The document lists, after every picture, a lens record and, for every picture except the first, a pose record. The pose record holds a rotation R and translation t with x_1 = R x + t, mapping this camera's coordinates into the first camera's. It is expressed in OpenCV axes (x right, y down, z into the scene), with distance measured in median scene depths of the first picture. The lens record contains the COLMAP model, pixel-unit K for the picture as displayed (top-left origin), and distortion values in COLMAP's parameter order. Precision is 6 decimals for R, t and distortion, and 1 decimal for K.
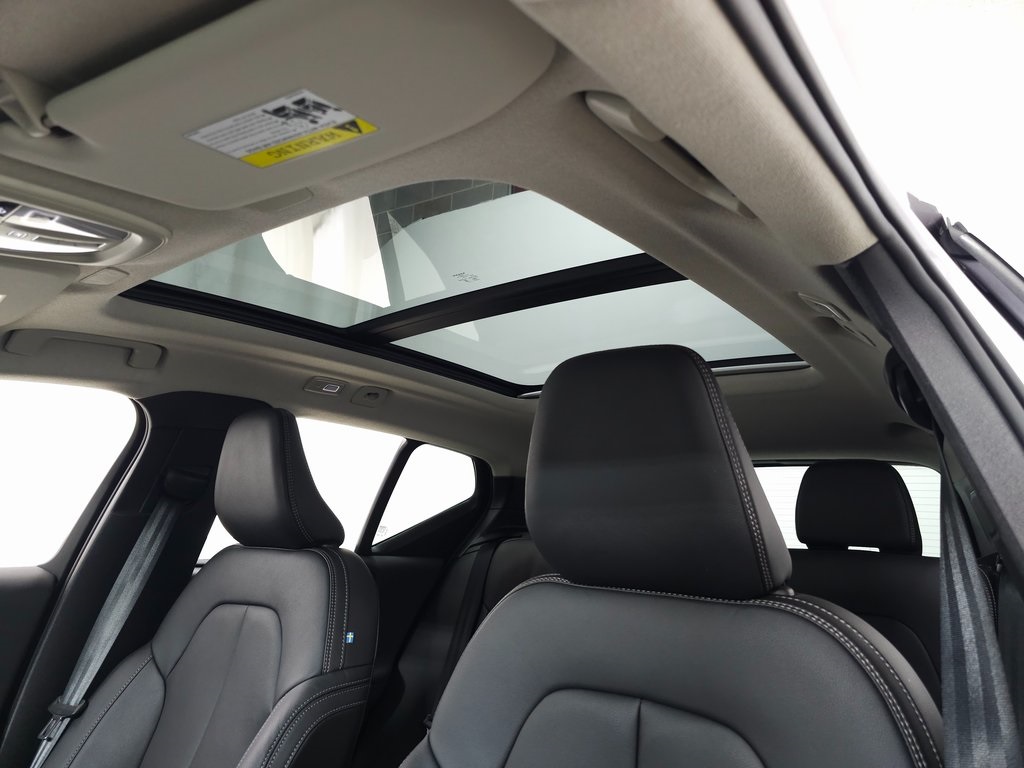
lens RADIAL K [[698.9, 0, 514.6], [0, 698.9, 382.8], [0, 0, 1]] dist [0.023306, -0.017129]
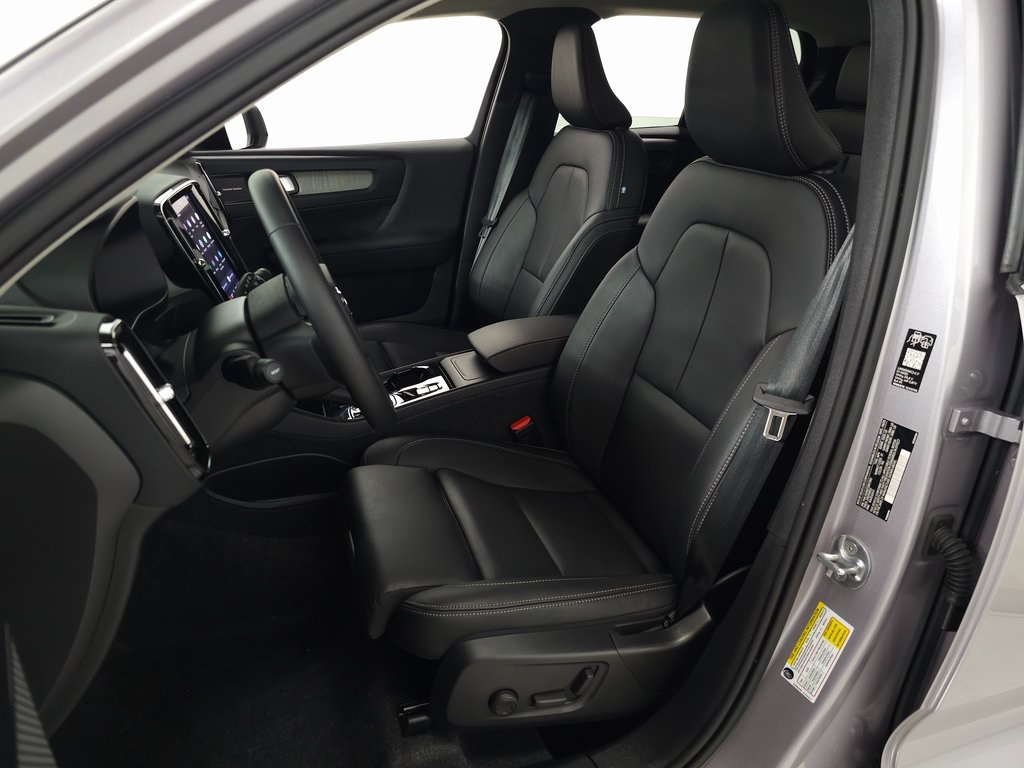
lens RADIAL K [[698.9, 0, 508.5], [0, 698.9, 382.4], [0, 0, 1]] dist [0.023306, -0.017129]
pose [[0.846848, 0.184746, -0.498716, 0.361361], [0.135054, 0.832285, 0.537644, -0.141859], [0.514401, -0.522657, 0.679868, -0.385441]]
